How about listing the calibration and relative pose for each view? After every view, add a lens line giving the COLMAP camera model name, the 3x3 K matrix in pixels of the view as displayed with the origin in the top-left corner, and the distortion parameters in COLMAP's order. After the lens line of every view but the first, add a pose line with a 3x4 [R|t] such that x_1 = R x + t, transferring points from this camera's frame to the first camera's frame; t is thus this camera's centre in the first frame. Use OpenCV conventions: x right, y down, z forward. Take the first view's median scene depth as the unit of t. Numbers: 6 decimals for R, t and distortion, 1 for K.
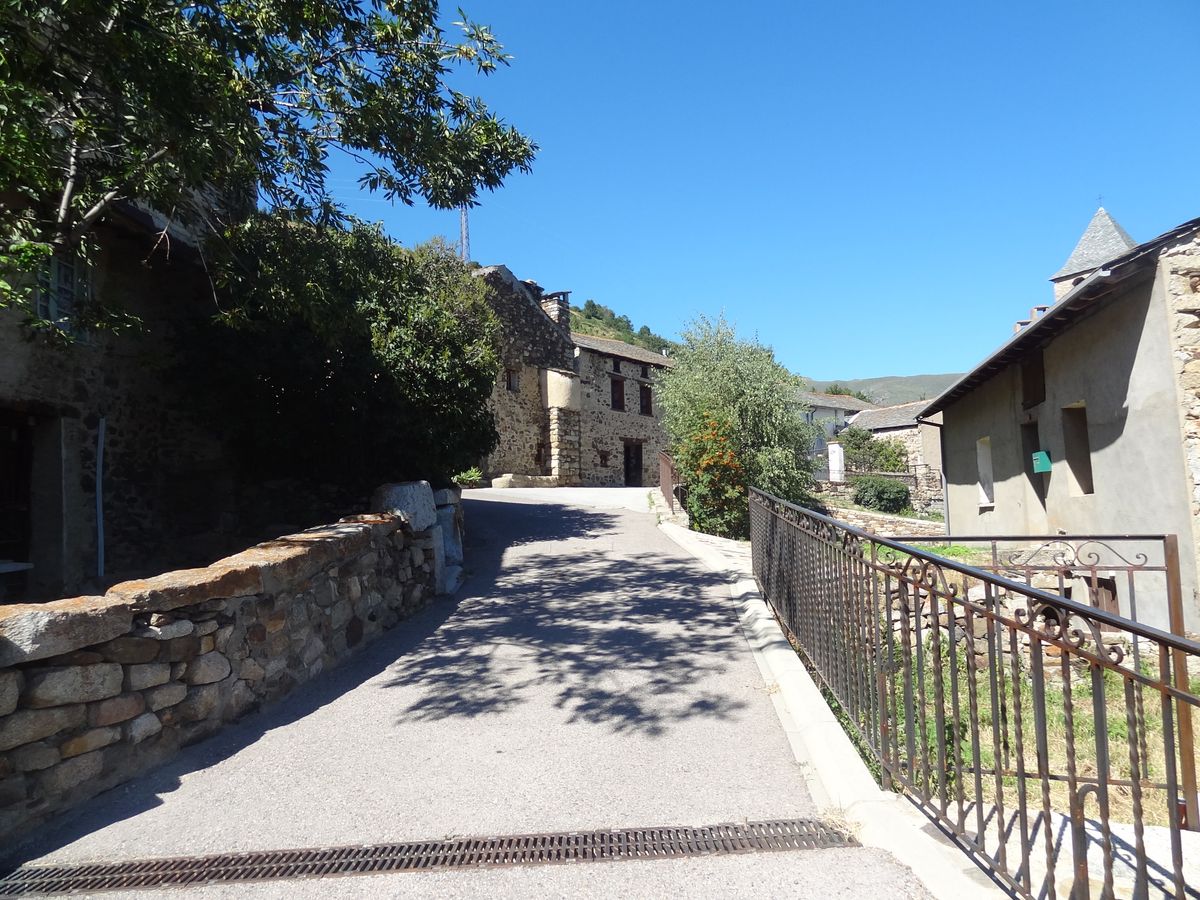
lens RADIAL K [[845.1, 0, 599.8], [0, 845.1, 451.5], [0, 0, 1]] dist [0.000032, 0.000000]
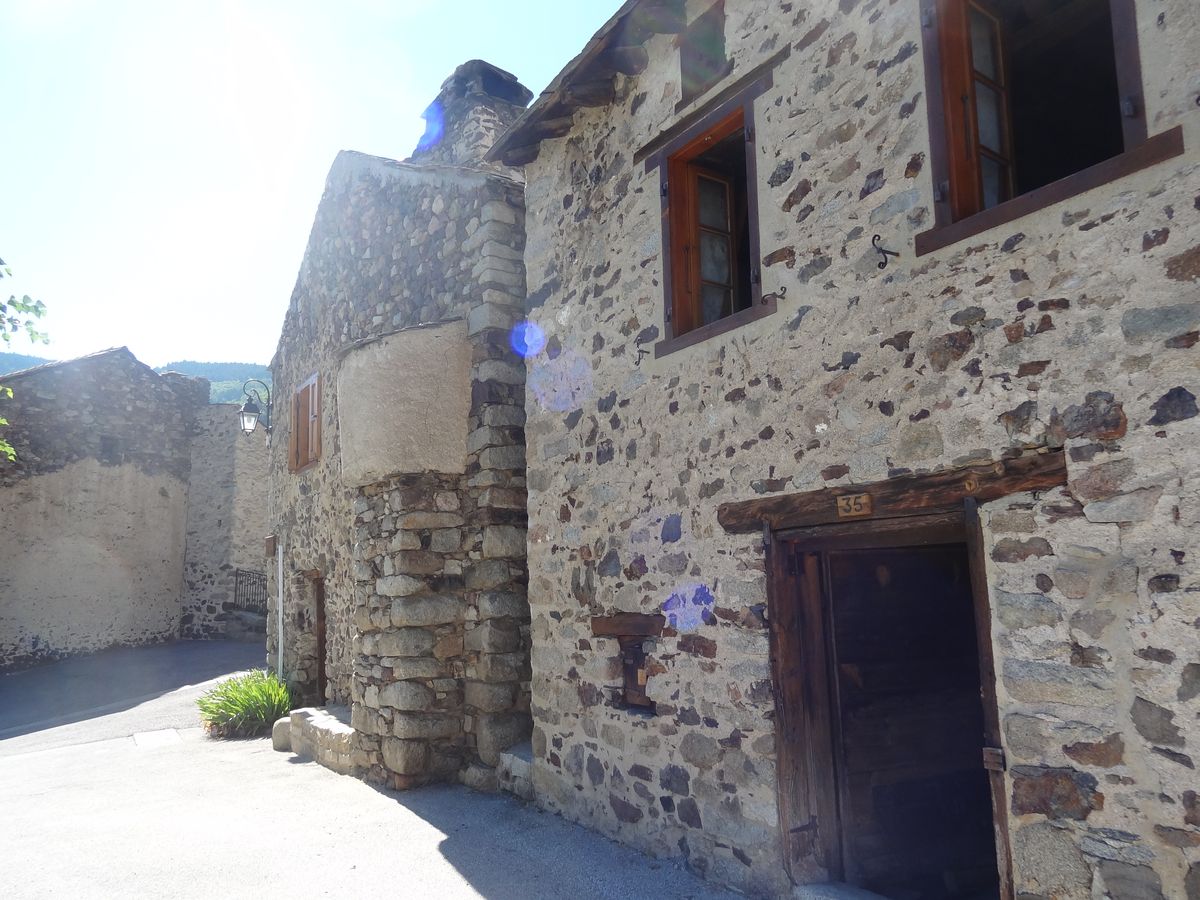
lens RADIAL K [[946.4, 0, 599.9], [0, 946.4, 450.5], [0, 0, 1]] dist [0.003573, 0.000316]
pose [[-0.413960, -0.100792, -0.904698, 0.184810], [0.108598, 0.981285, -0.159015, -0.003344], [0.903794, -0.164075, -0.395267, 1.073206]]
